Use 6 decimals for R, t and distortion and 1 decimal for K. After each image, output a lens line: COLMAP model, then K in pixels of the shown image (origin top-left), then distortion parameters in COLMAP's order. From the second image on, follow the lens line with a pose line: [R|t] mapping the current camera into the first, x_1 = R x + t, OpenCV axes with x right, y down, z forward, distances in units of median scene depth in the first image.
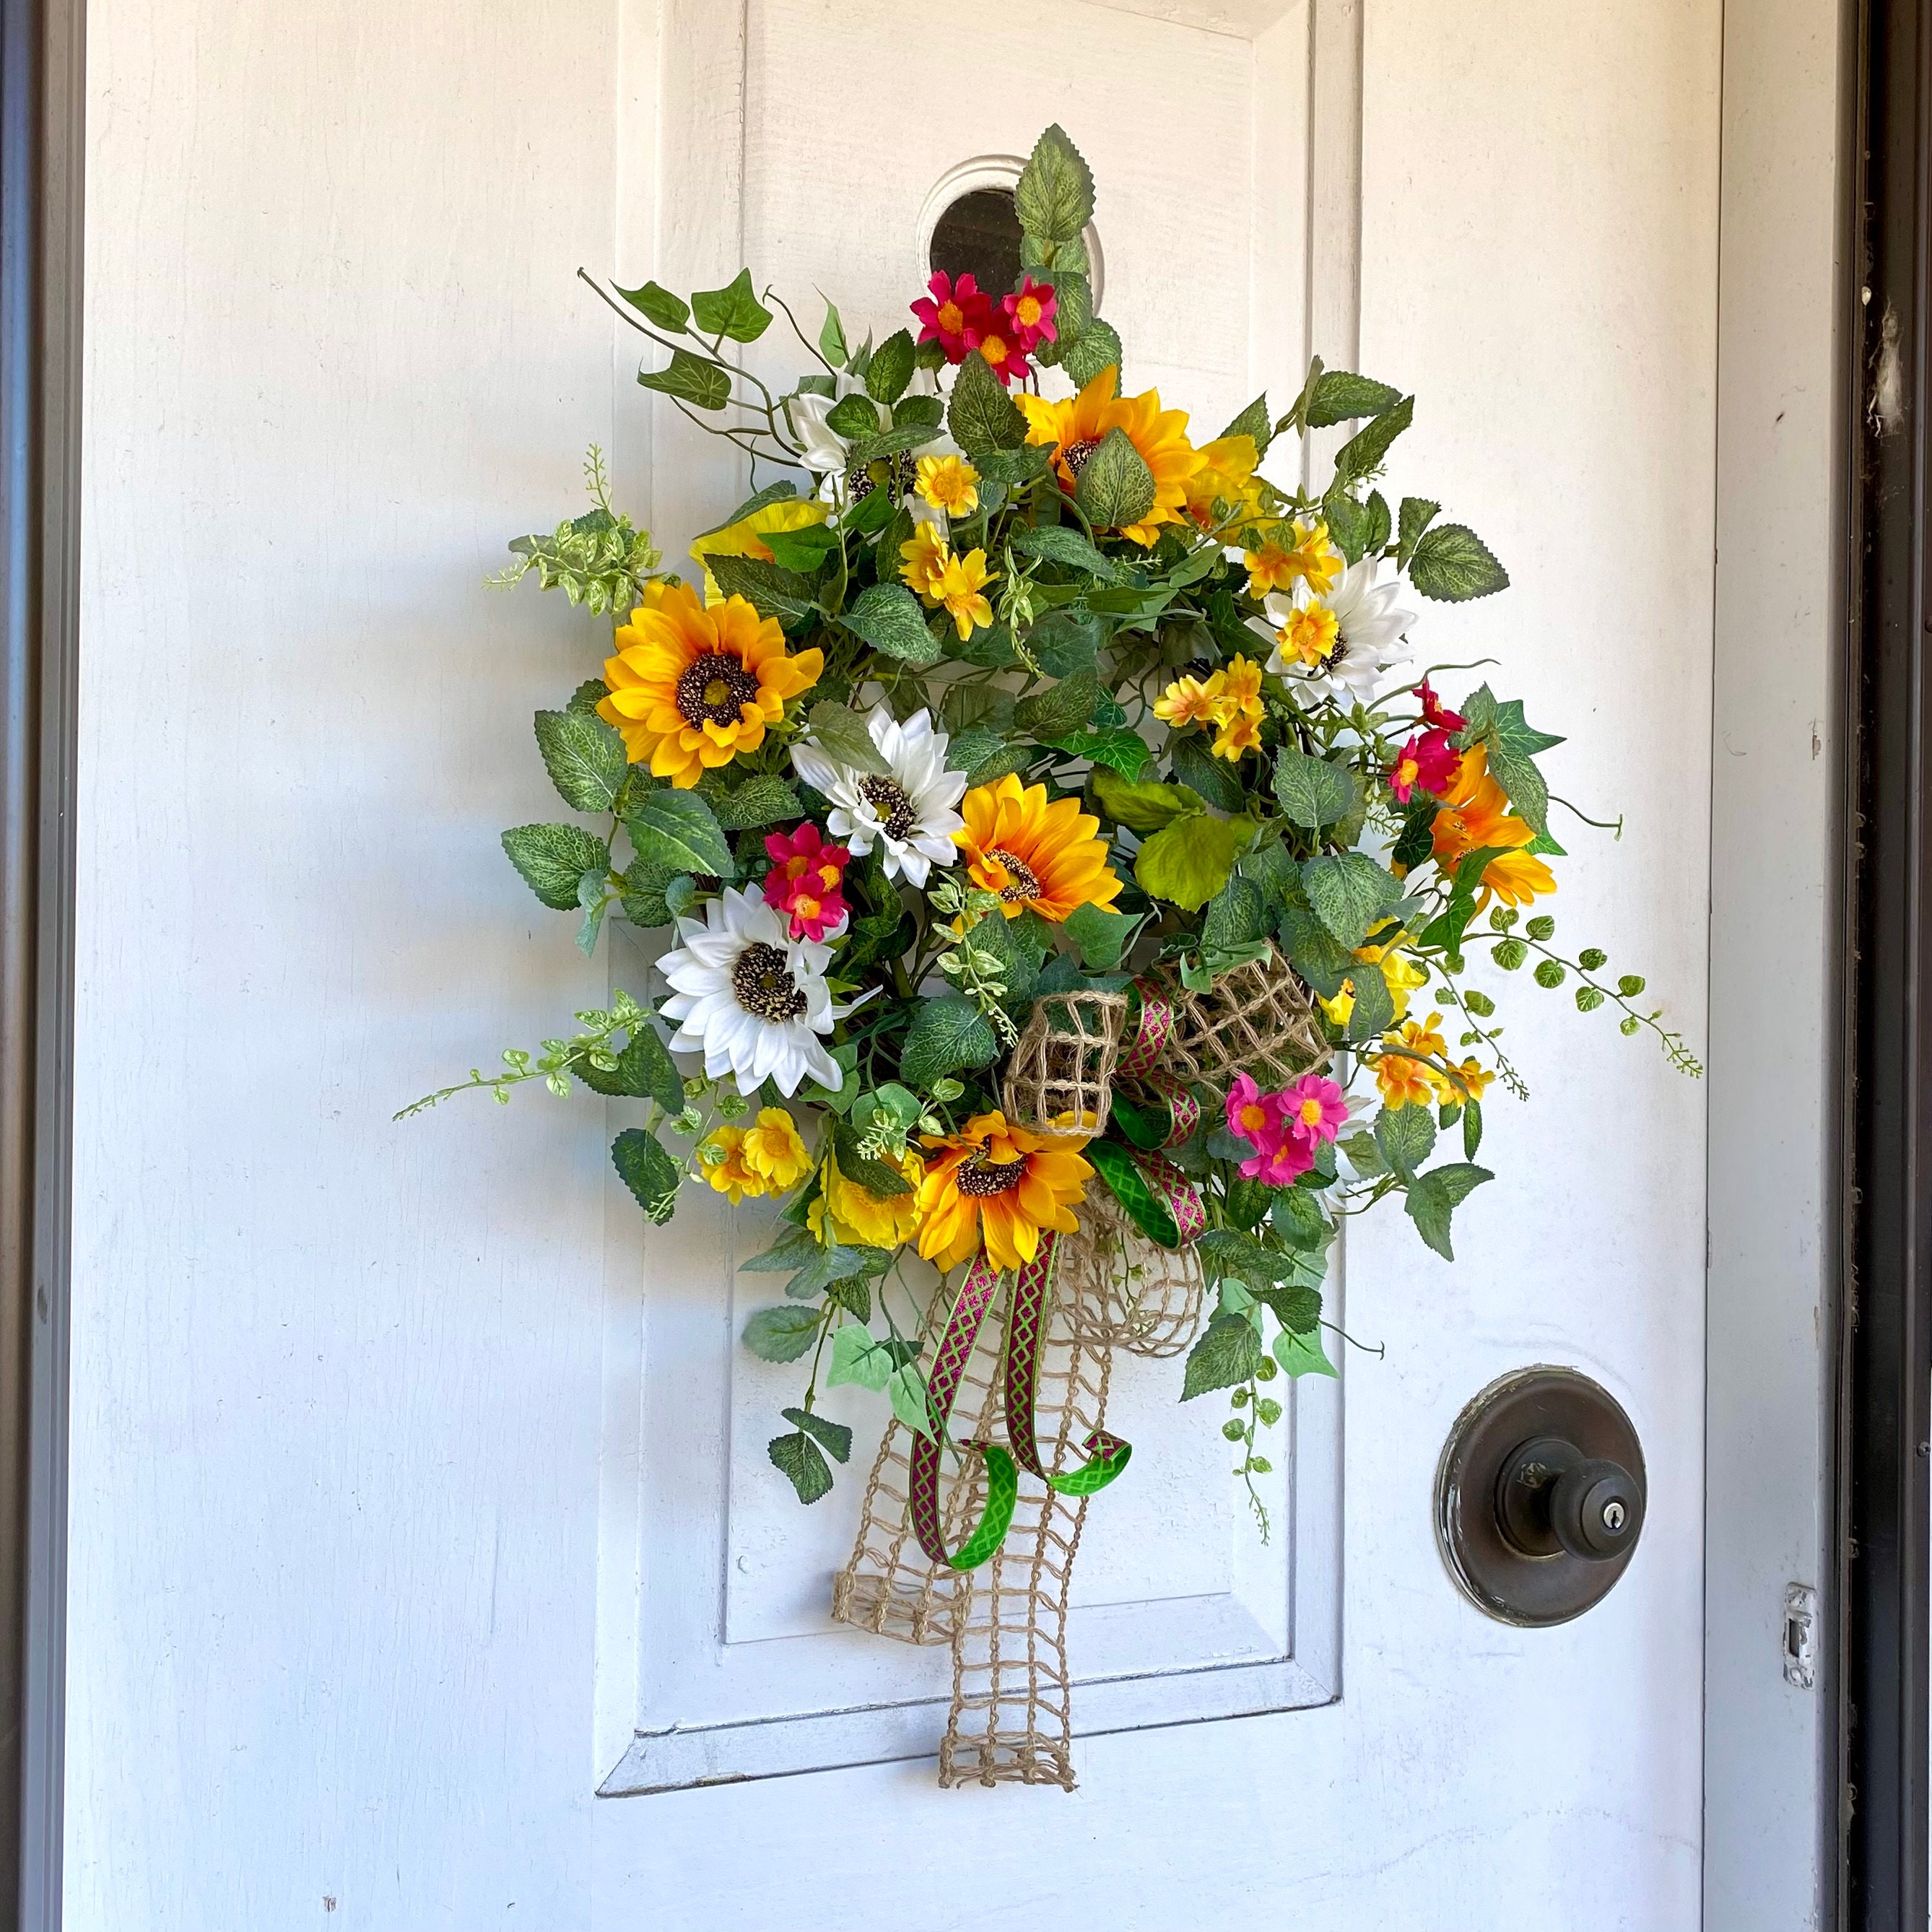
lens RADIAL K [[2137.1, 0, 964.1], [0, 2137.1, 1056.2], [0, 0, 1]] dist [0.111541, -0.312574]
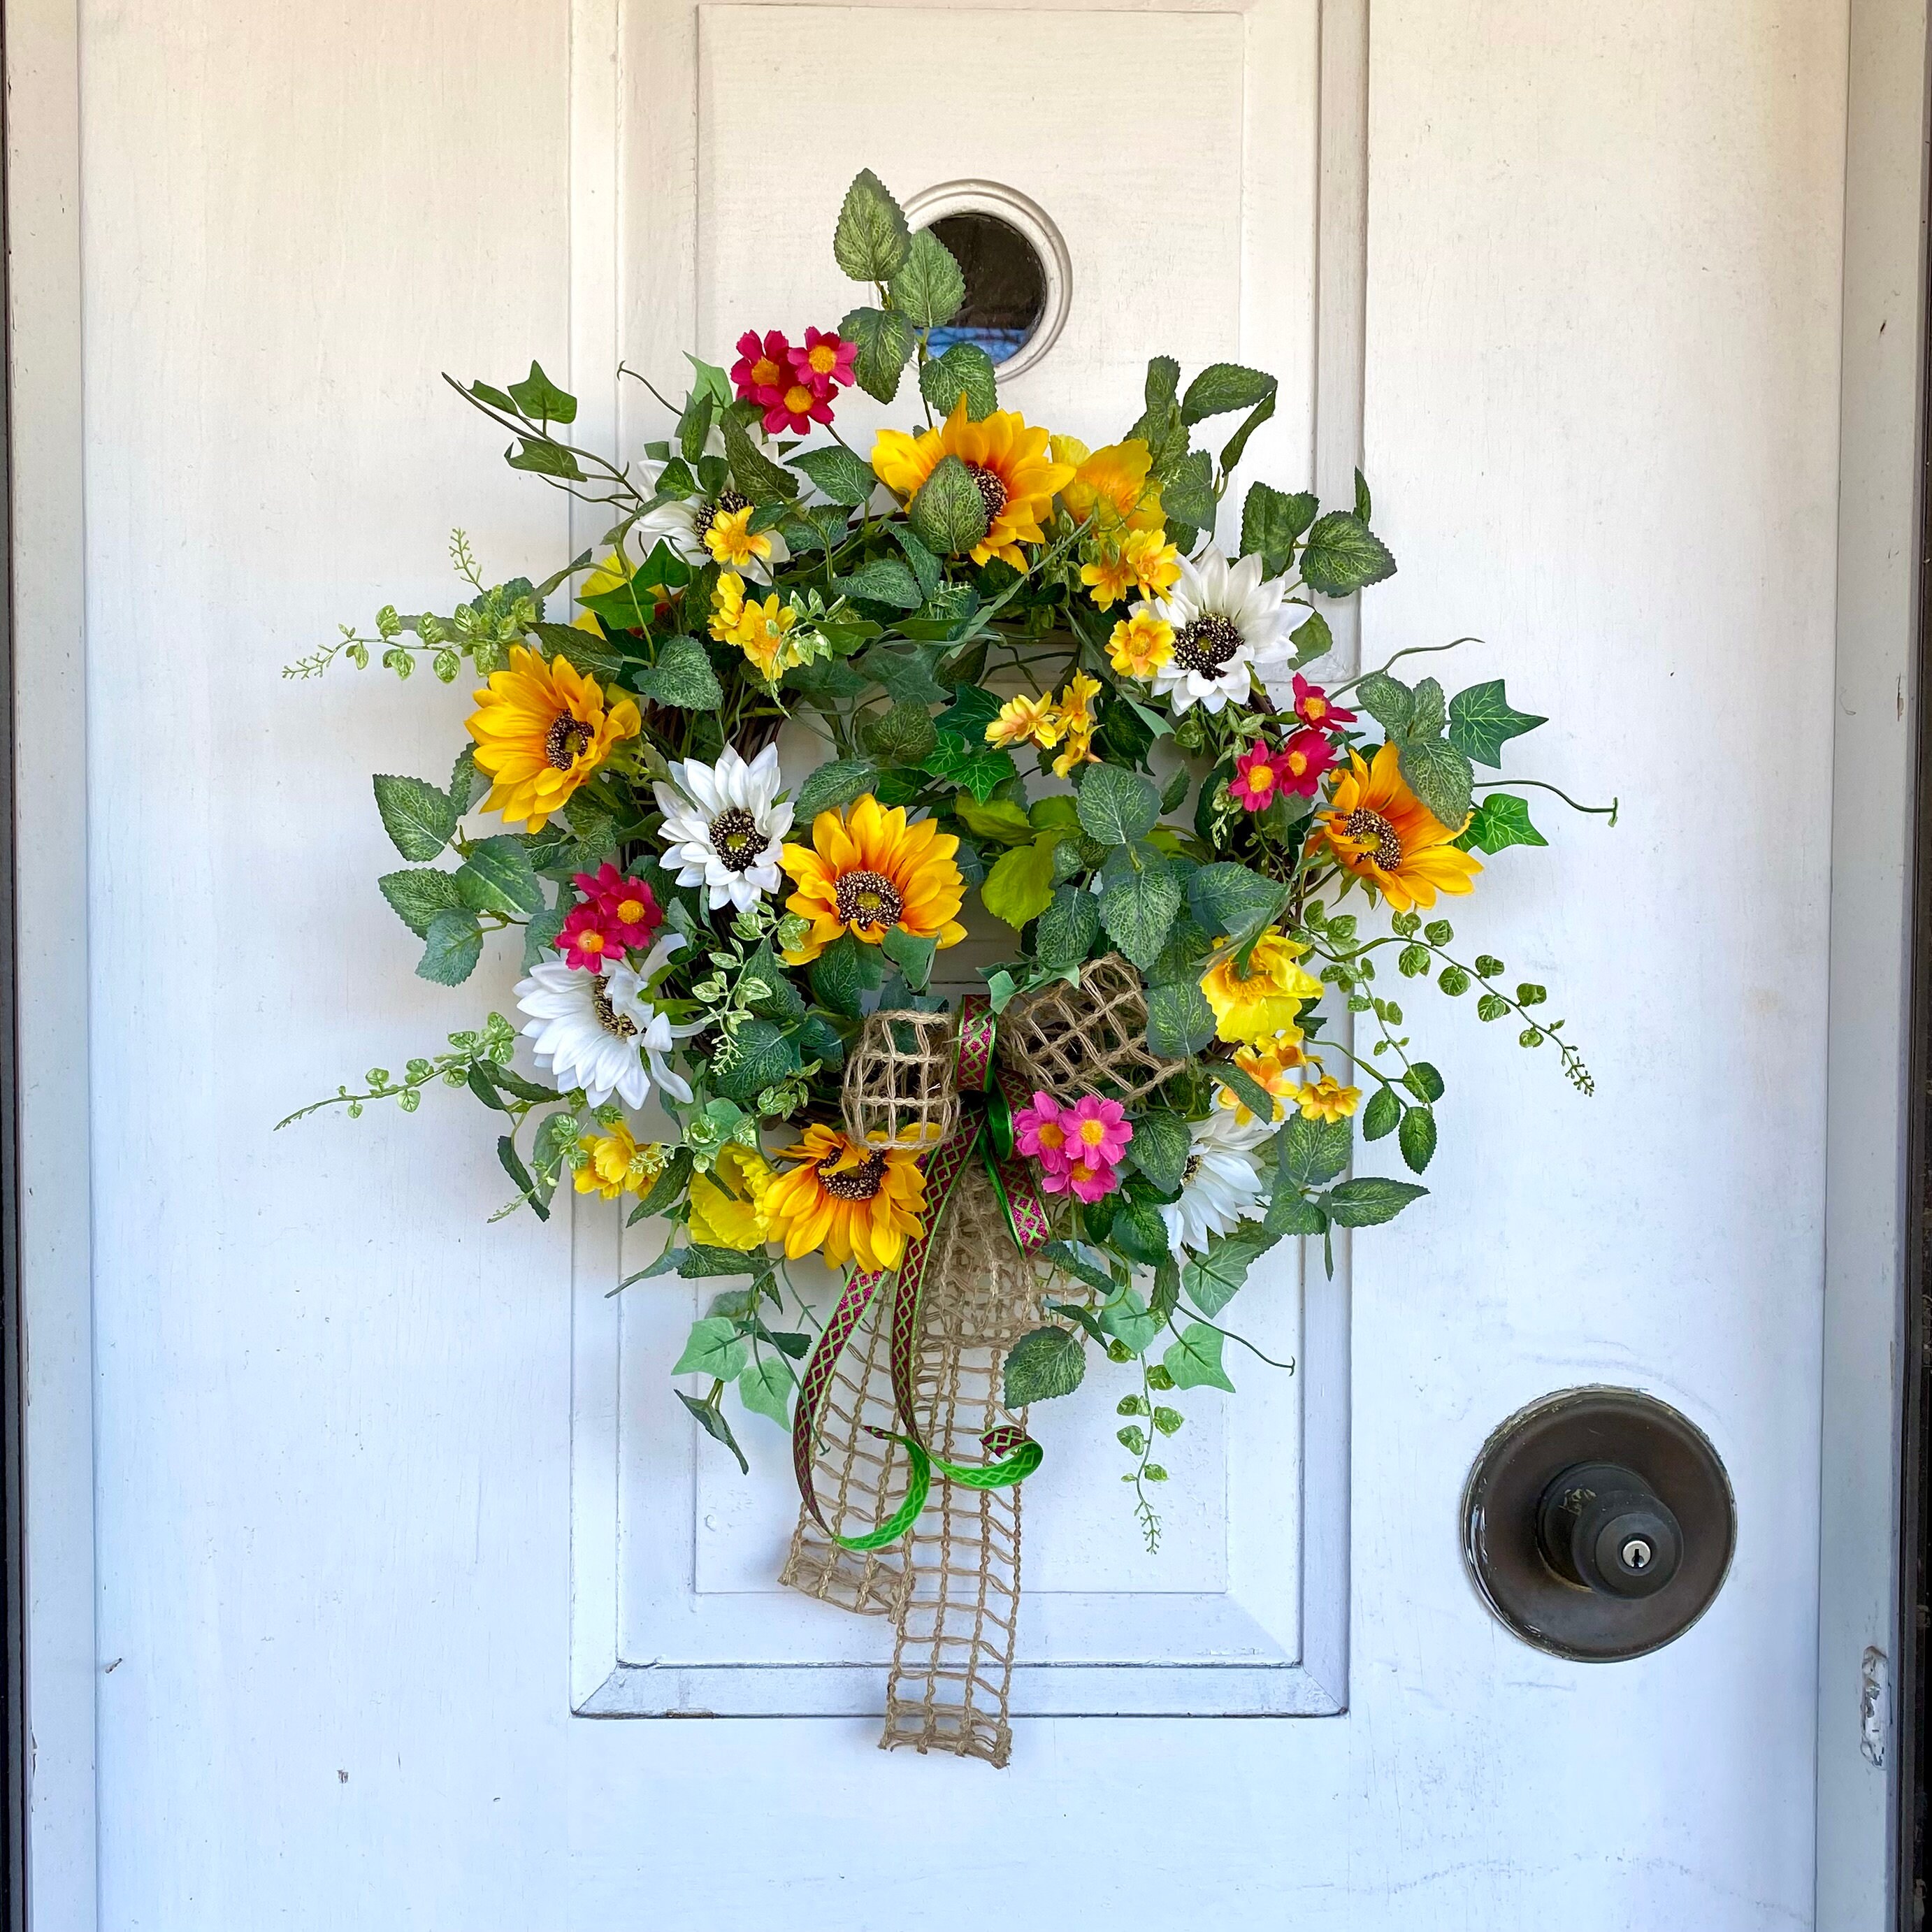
lens RADIAL K [[2069.2, 0, 962.7], [0, 2069.2, 1045.1], [0, 0, 1]] dist [0.096412, -0.253905]
pose [[0.922314, 0.005553, -0.386401, 0.426268], [0.007435, 0.999457, 0.032111, -0.041026], [0.386369, -0.032489, 0.921772, 0.077296]]
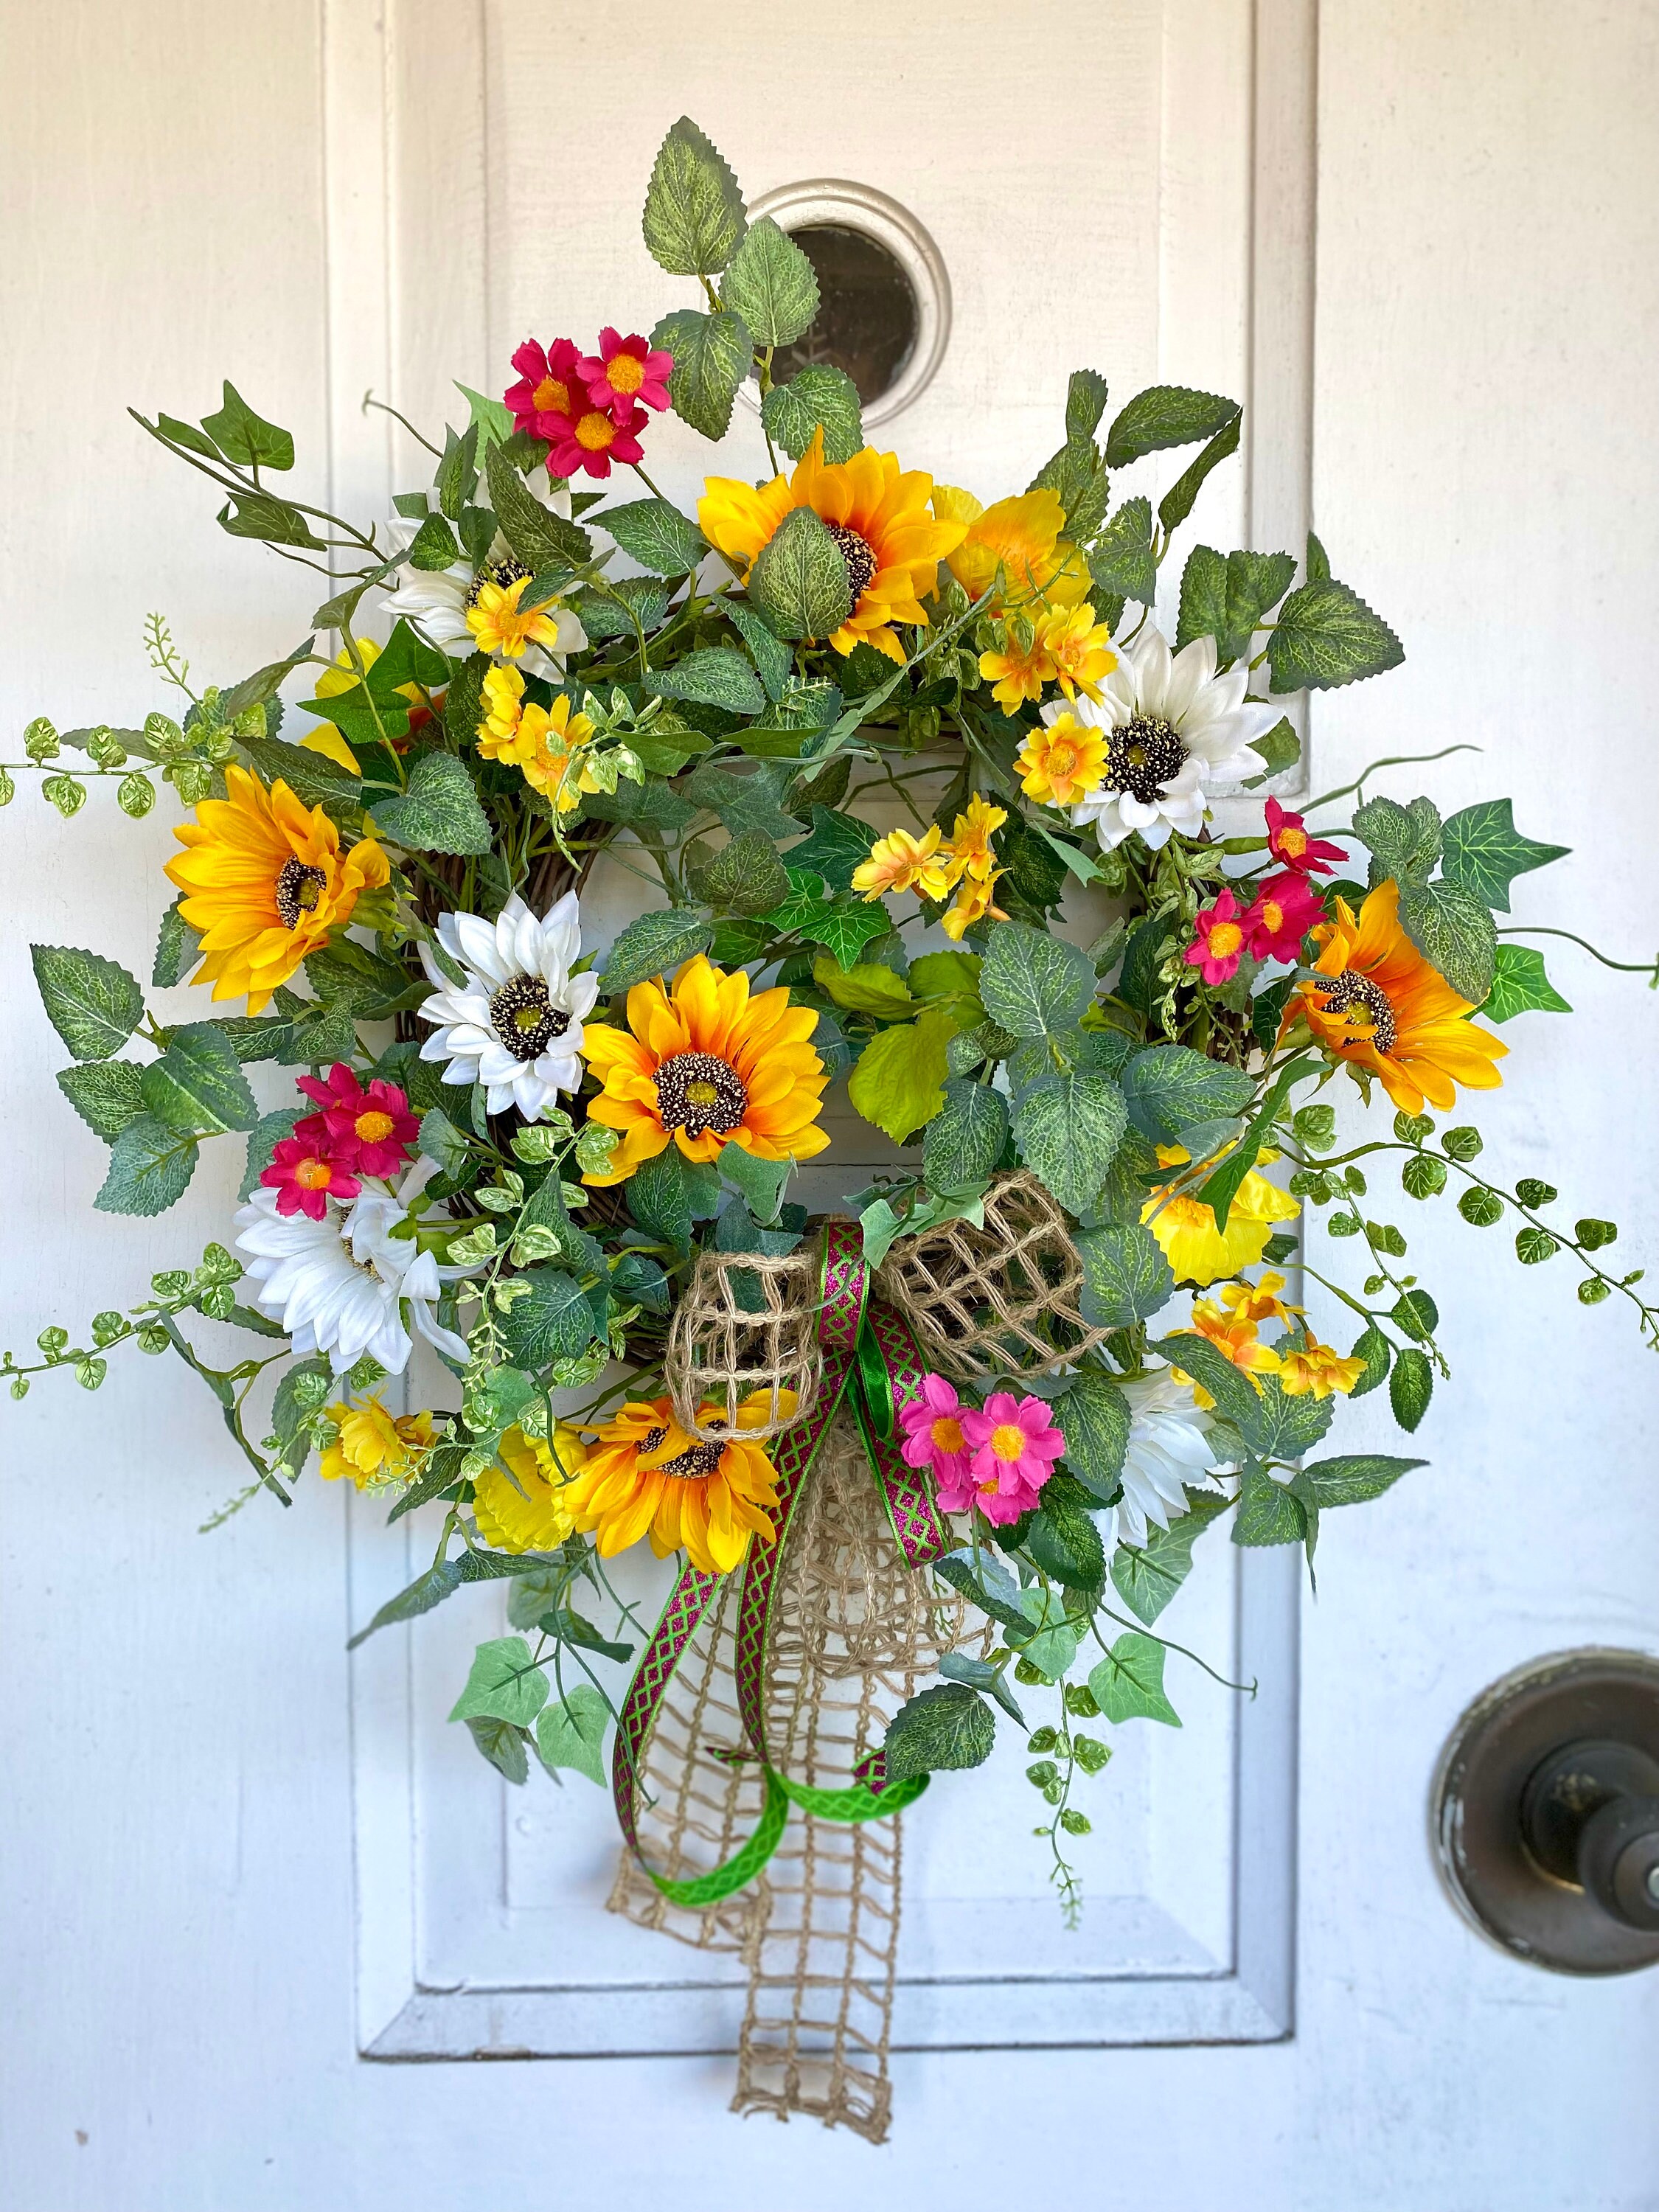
lens RADIAL K [[1663.5, 0, 834.2], [0, 1663.5, 1073.1], [0, 0, 1]] dist [0.007524, -0.009642]
pose [[0.925361, 0.003257, -0.379072, 0.283501], [0.015778, 0.998766, 0.047098, -0.111105], [0.378758, -0.049563, 0.924168, 0.417433]]
